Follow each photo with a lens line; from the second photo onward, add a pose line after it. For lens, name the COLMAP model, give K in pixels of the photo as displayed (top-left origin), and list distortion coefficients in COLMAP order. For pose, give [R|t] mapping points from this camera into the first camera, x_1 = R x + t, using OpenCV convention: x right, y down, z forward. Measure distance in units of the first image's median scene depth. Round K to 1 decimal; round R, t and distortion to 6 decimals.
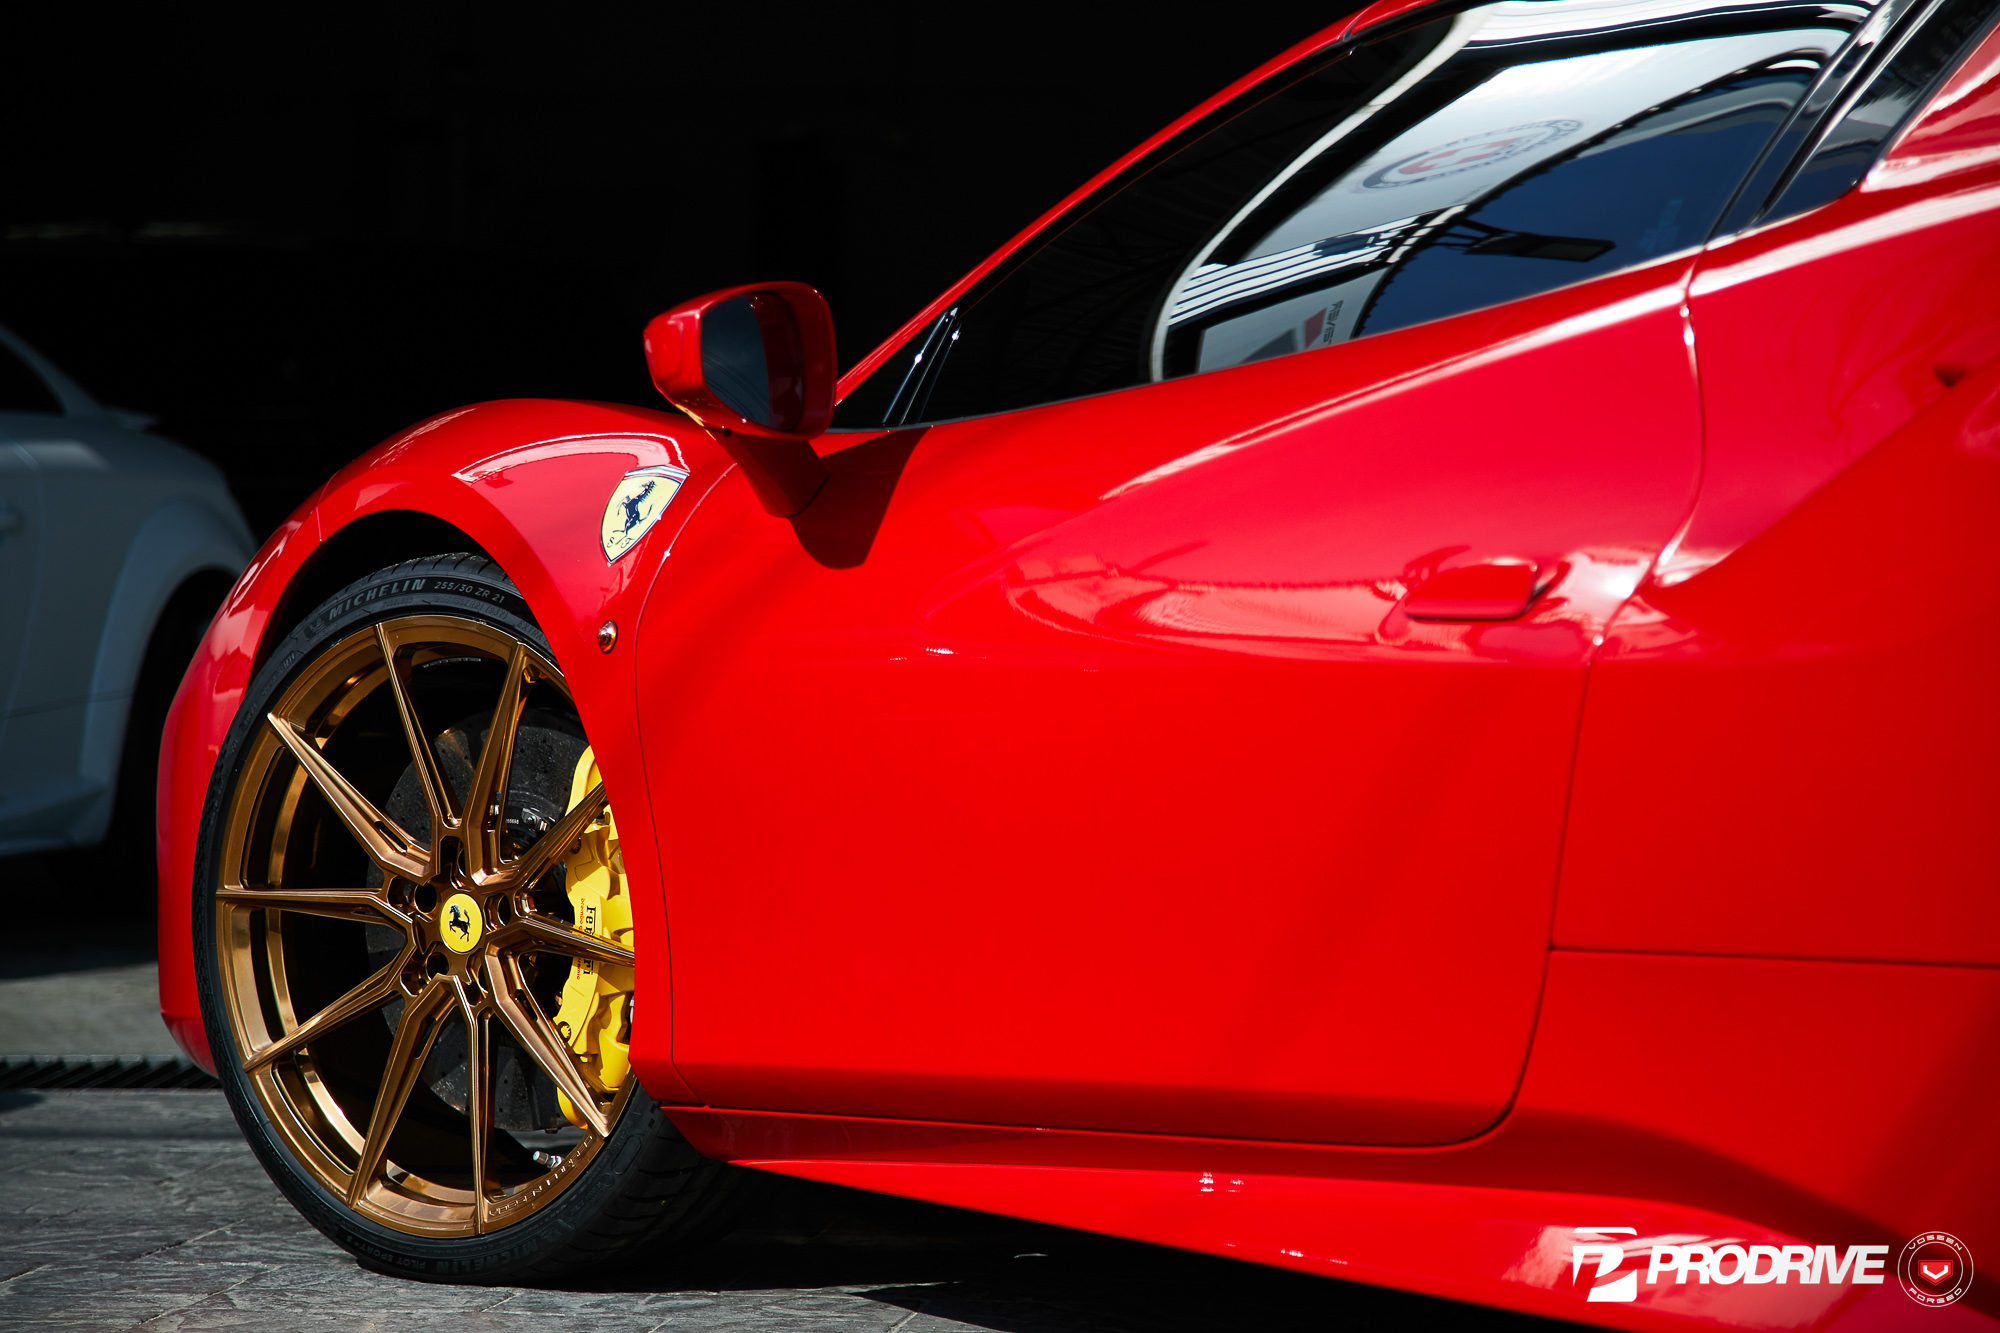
lens RADIAL K [[5454.5, 0, 1000.0], [0, 5454.5, 666.5], [0, 0, 1]] dist [0.629883, 0.126874]
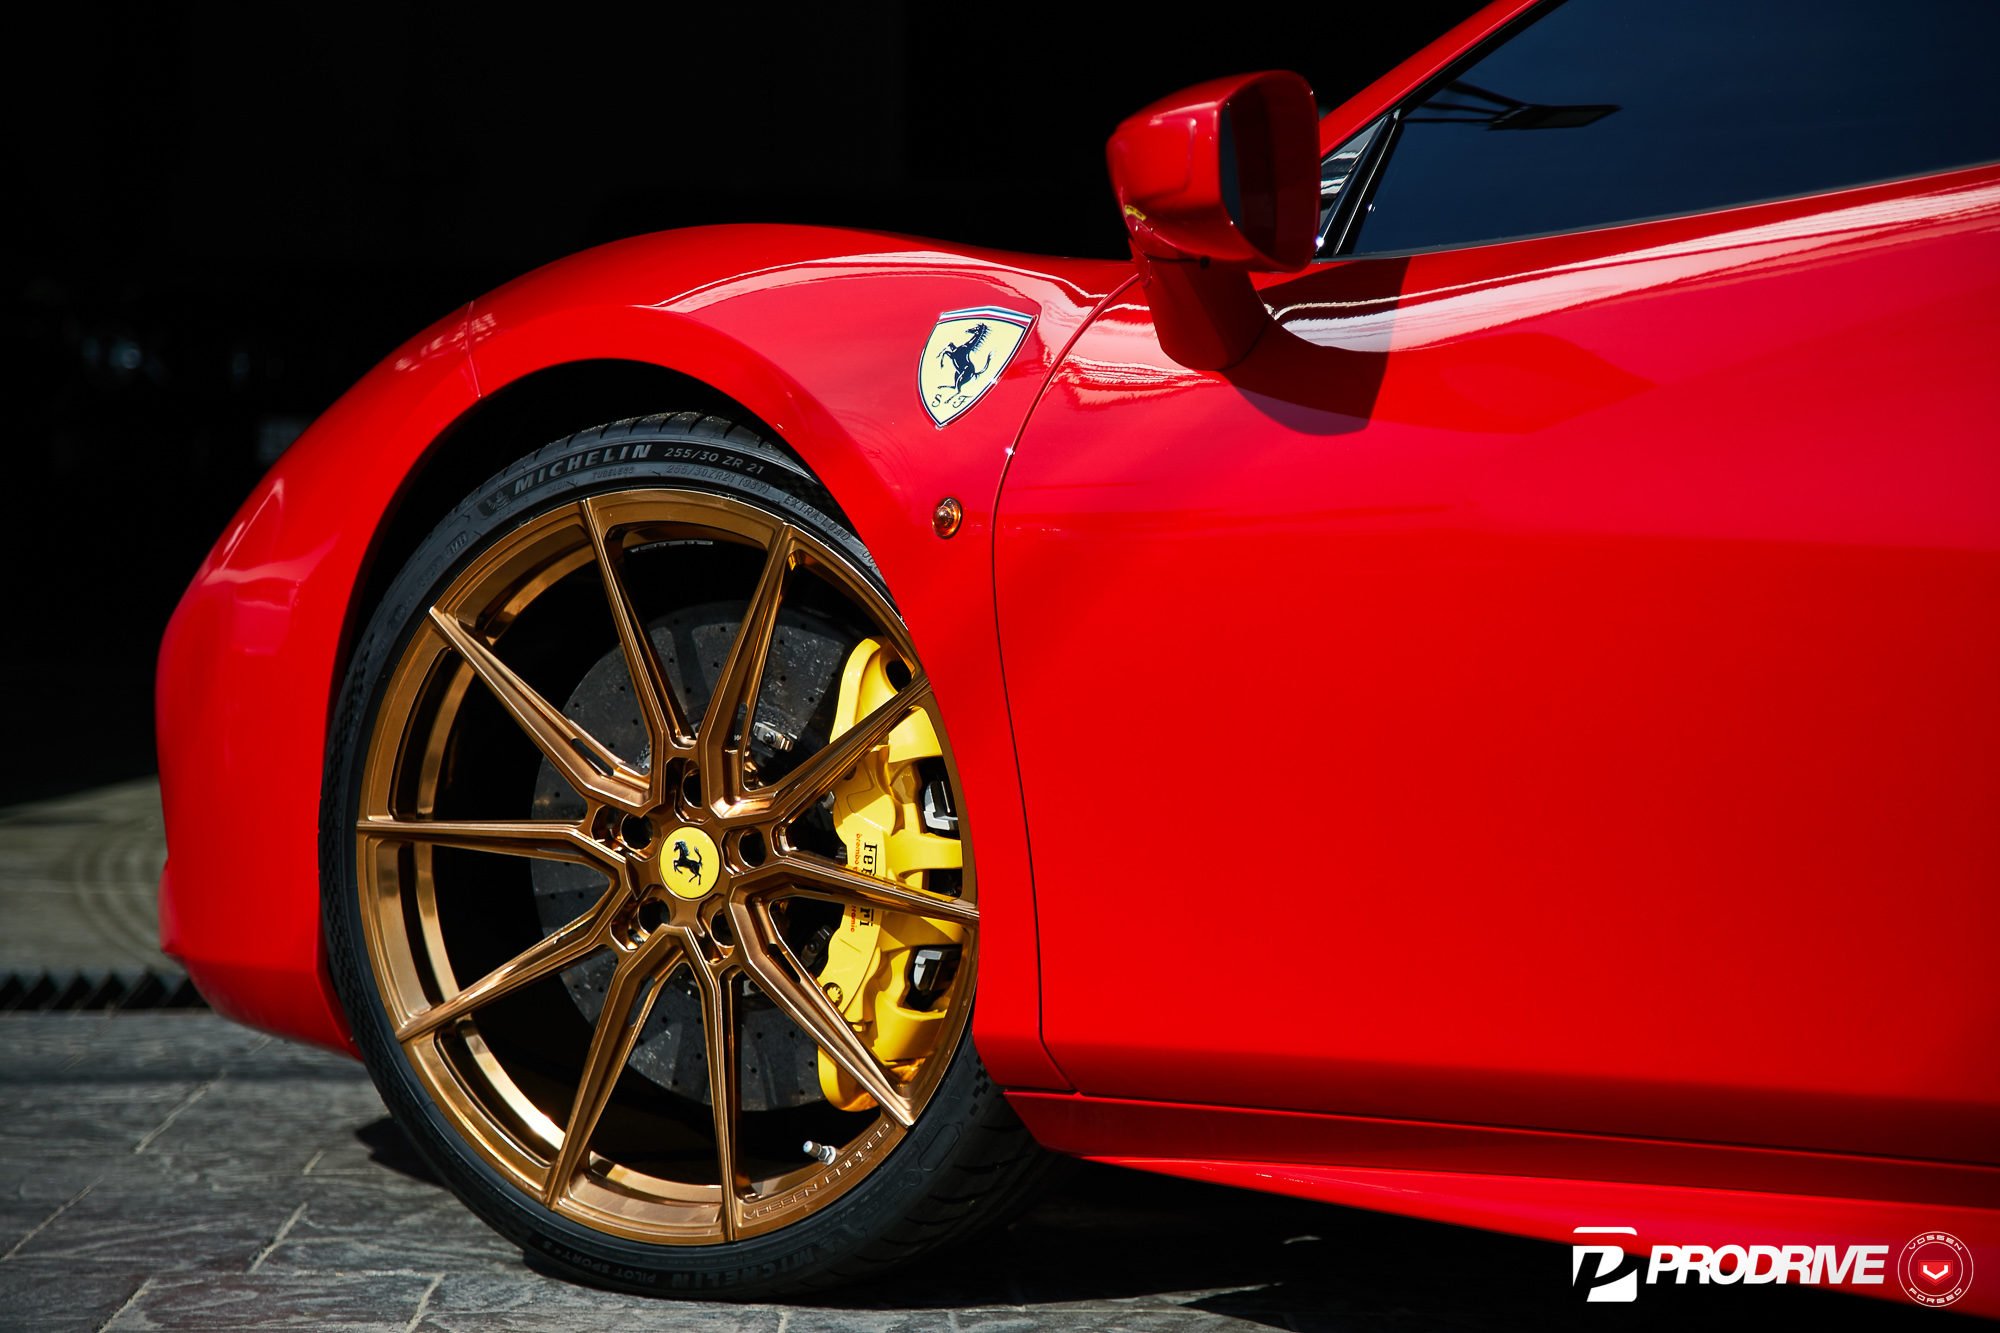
lens RADIAL K [[4786.6, 0, 1000.0], [0, 4786.6, 666.5], [0, 0, 1]] dist [0.492628, 0.008288]
pose [[0.982110, -0.006407, 0.188197, -0.188942], [0.000110, 0.999440, 0.033451, -0.006835], [-0.188306, -0.032832, 0.981561, 0.287882]]
